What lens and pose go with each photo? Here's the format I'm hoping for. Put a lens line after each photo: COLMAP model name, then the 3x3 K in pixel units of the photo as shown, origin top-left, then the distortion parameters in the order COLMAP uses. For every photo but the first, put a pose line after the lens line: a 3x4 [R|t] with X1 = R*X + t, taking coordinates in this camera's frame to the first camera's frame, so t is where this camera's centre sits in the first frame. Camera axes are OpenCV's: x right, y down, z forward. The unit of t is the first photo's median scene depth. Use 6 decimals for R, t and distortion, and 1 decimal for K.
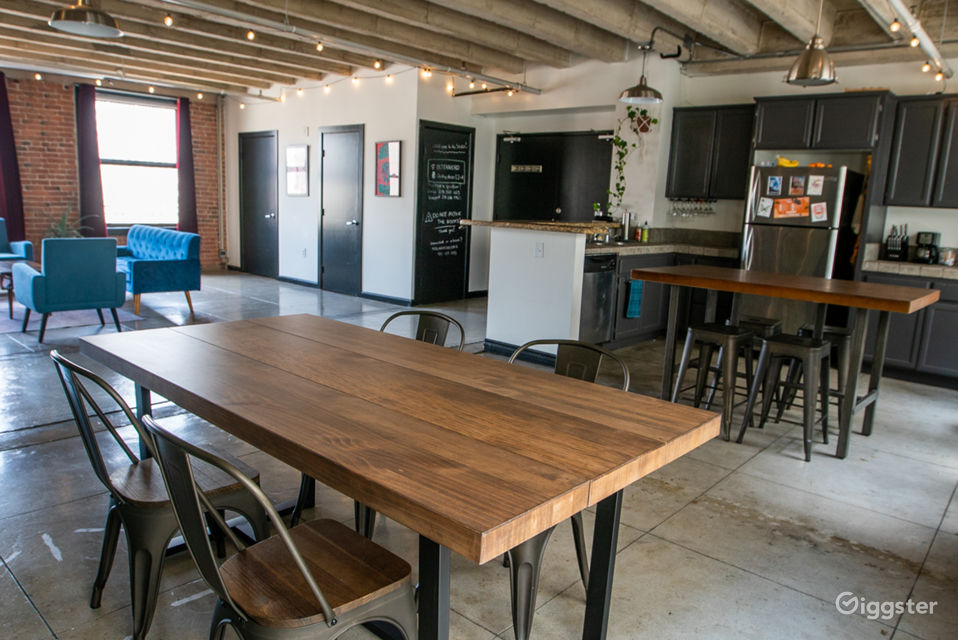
lens RADIAL K [[659.2, 0, 479.0], [0, 659.2, 320.0], [0, 0, 1]] dist [-0.028289, -0.002364]
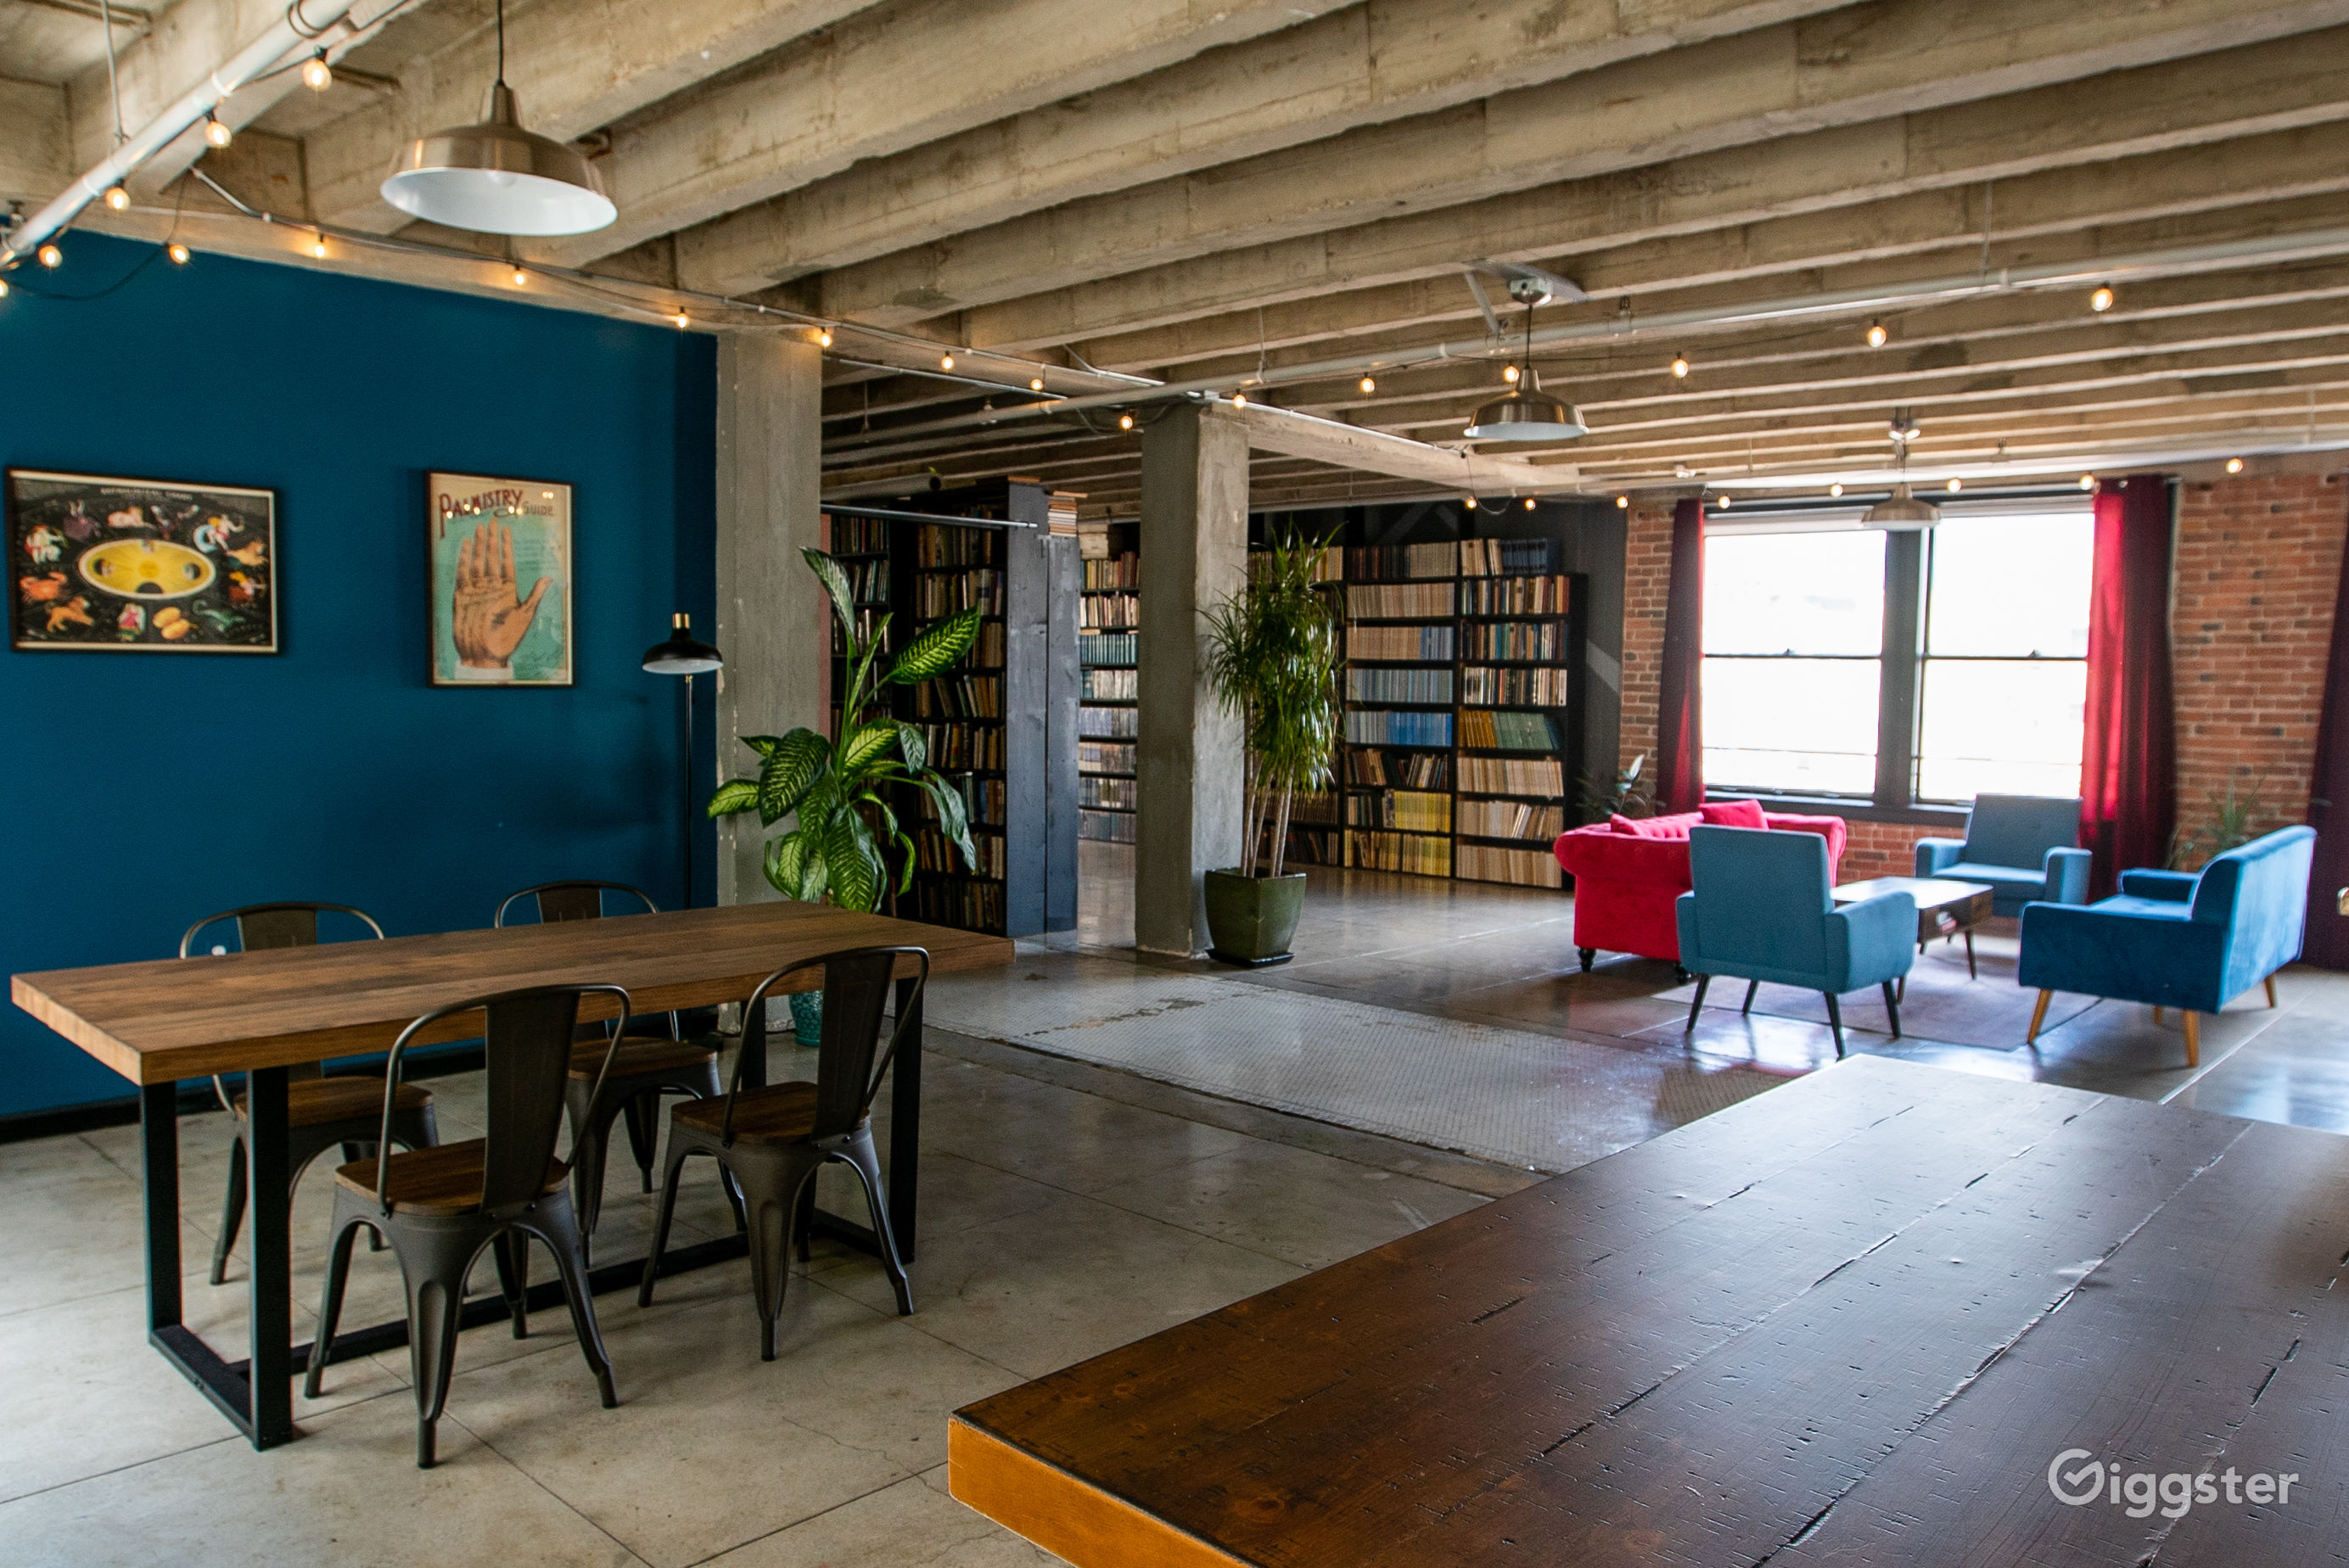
lens RADIAL K [[1677.4, 0, 1174.5], [0, 1677.4, 784.0], [0, 0, 1]] dist [-0.007352, 0.002857]
pose [[-0.007498, 0.009851, -0.999923, 0.393647], [-0.201063, 0.979515, 0.011158, -0.047272], [0.979550, 0.201131, -0.005364, 0.357119]]
